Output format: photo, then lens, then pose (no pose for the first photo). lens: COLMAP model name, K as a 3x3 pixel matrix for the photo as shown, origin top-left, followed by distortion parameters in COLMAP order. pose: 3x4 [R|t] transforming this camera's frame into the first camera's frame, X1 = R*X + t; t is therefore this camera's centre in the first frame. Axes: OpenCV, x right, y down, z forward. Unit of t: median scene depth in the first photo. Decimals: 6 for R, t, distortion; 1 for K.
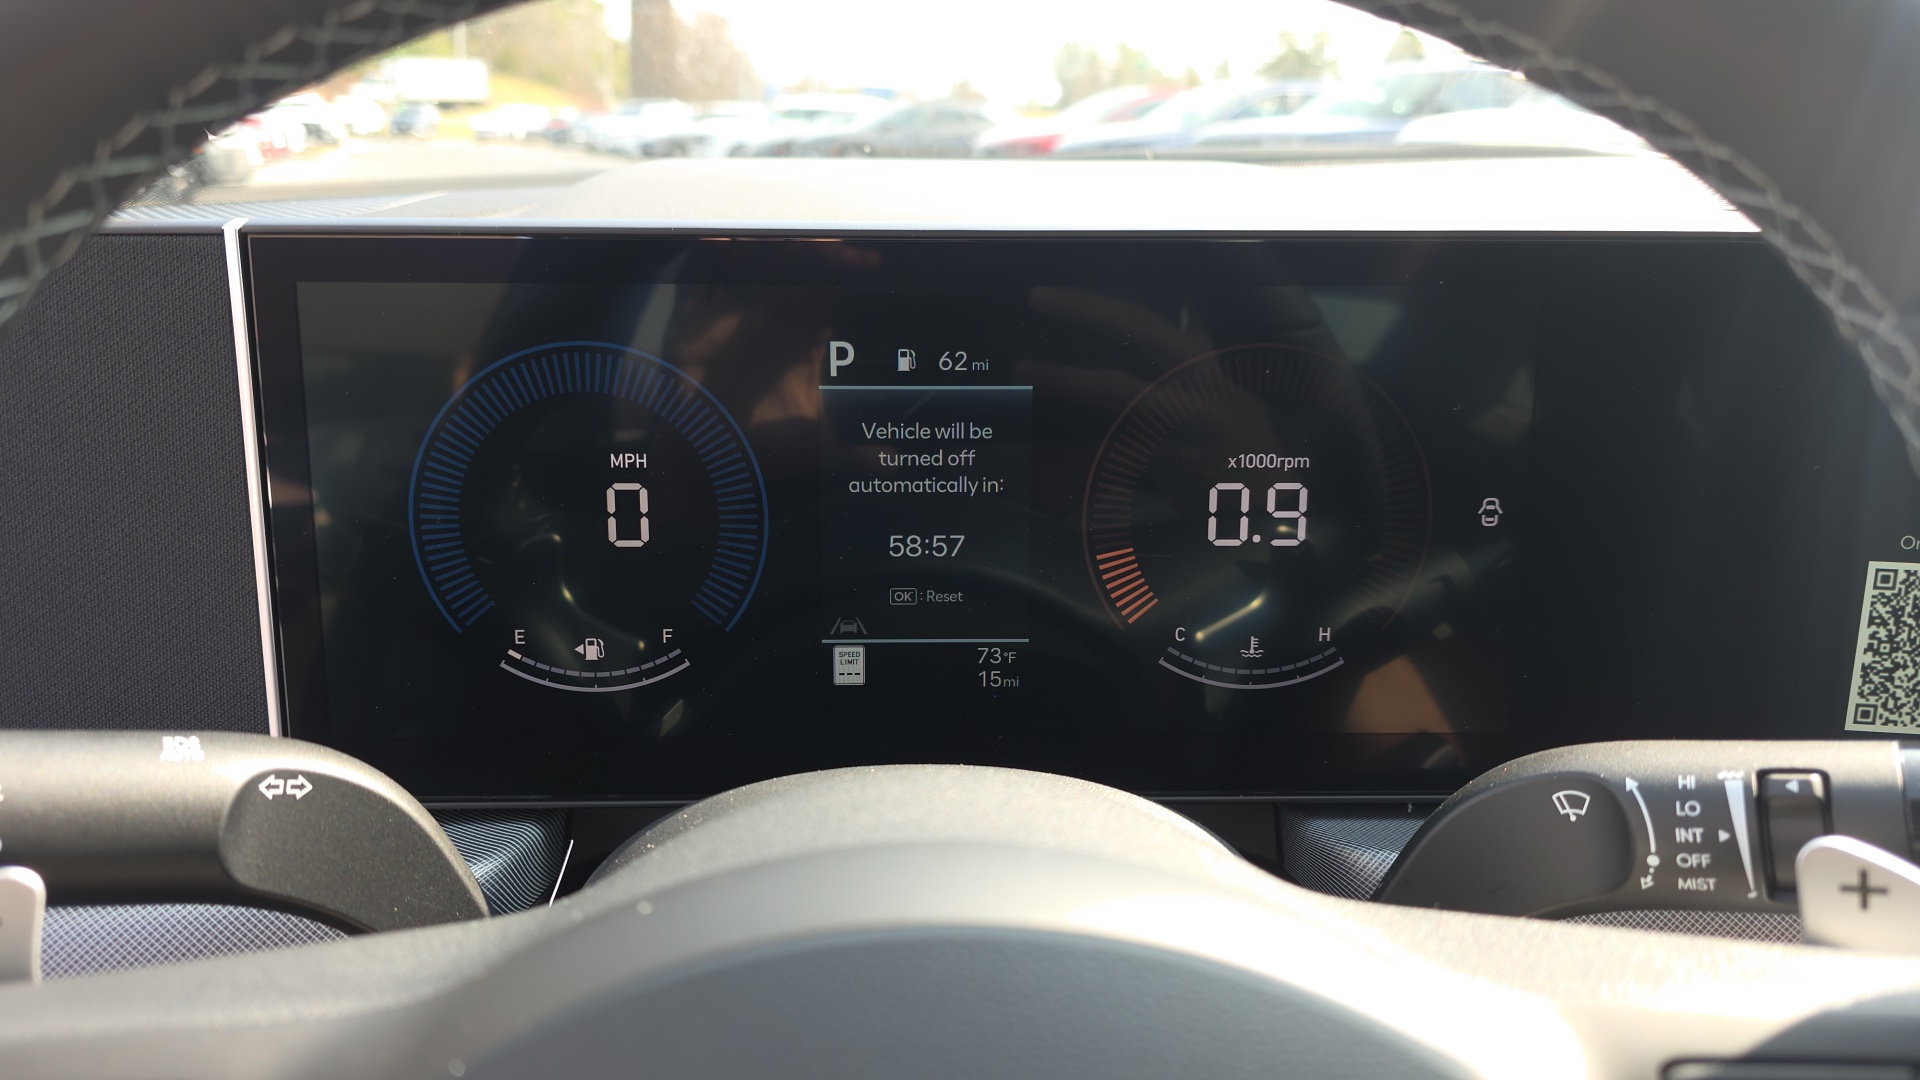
lens RADIAL K [[1307.2, 0, 944.9], [0, 1307.2, 536.4], [0, 0, 1]] dist [0.058679, -0.064177]
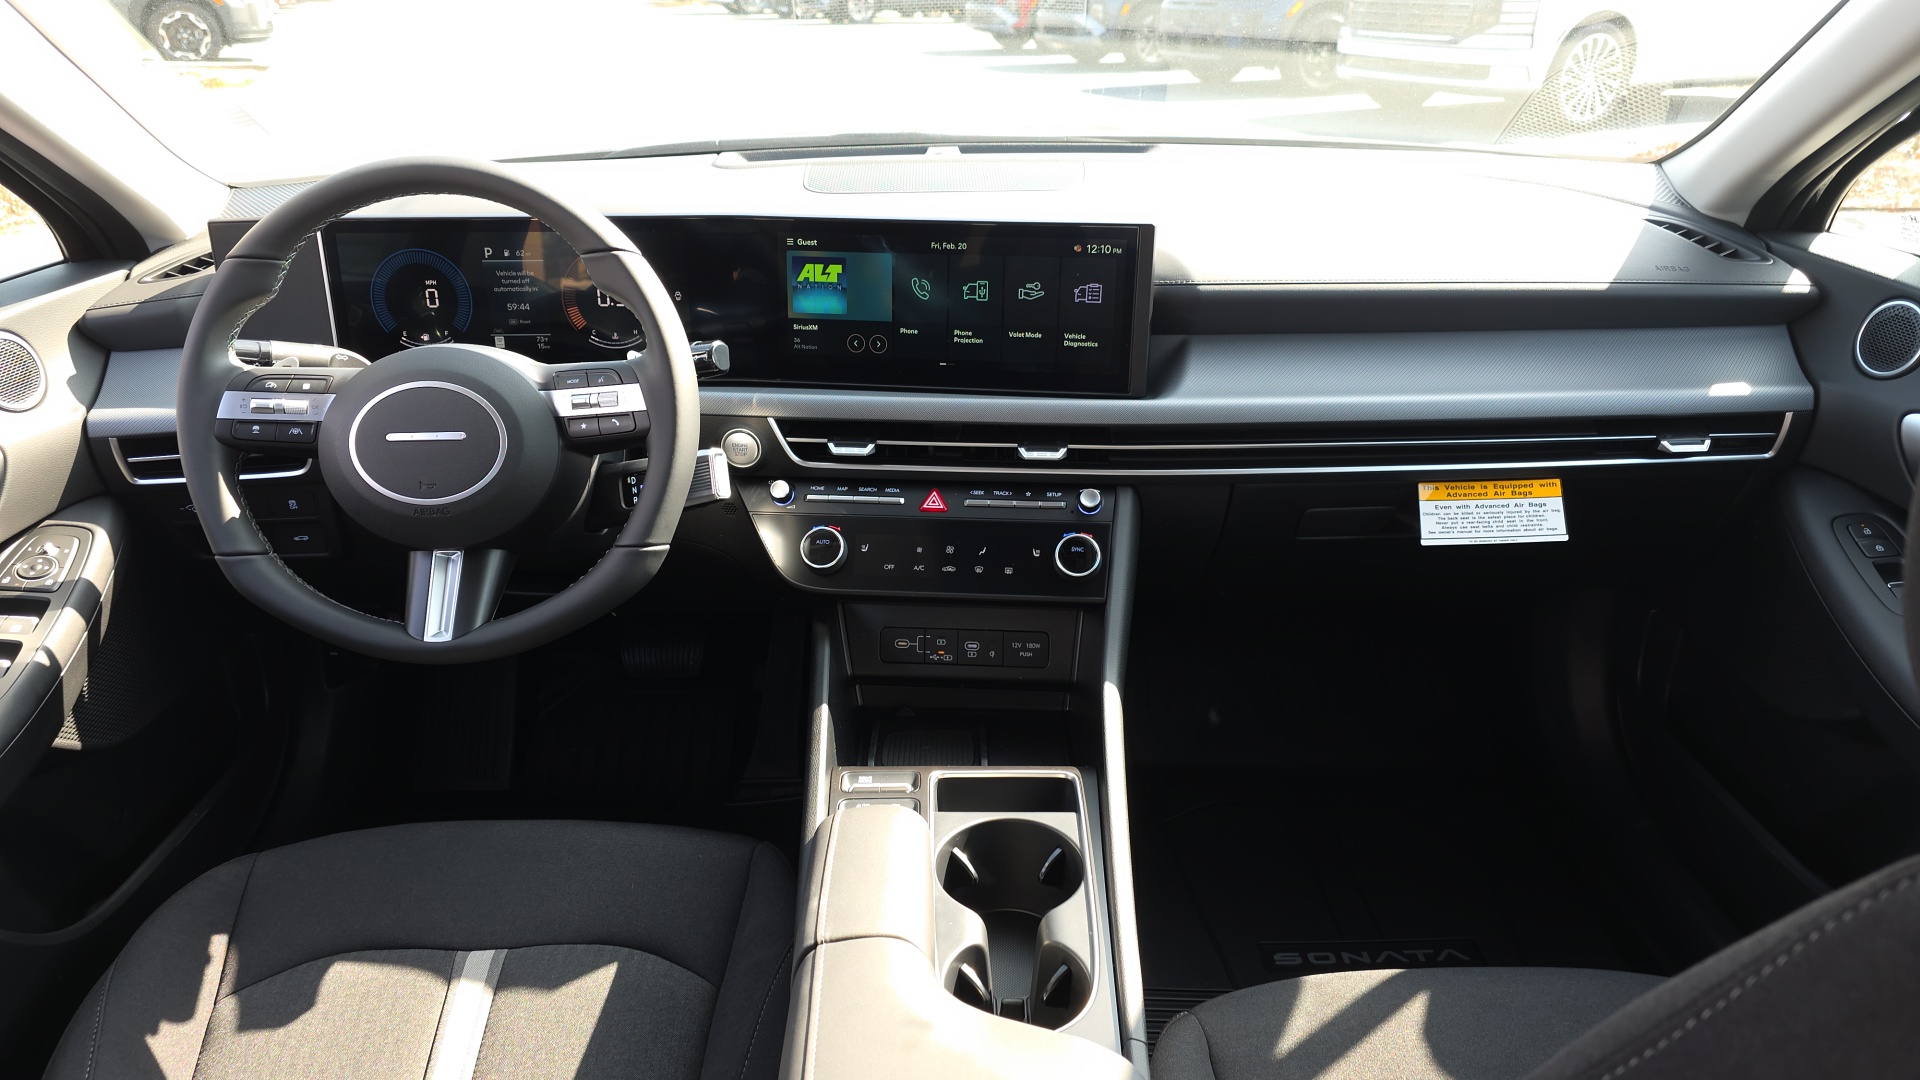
lens RADIAL K [[1307.2, 0, 953.5], [0, 1307.2, 548.8], [0, 0, 1]] dist [0.058679, -0.064177]
pose [[0.999677, -0.006333, -0.024615, 1.241513], [0.009416, 0.991829, 0.127229, 0.214078], [0.023608, -0.127420, 0.991568, -2.570388]]
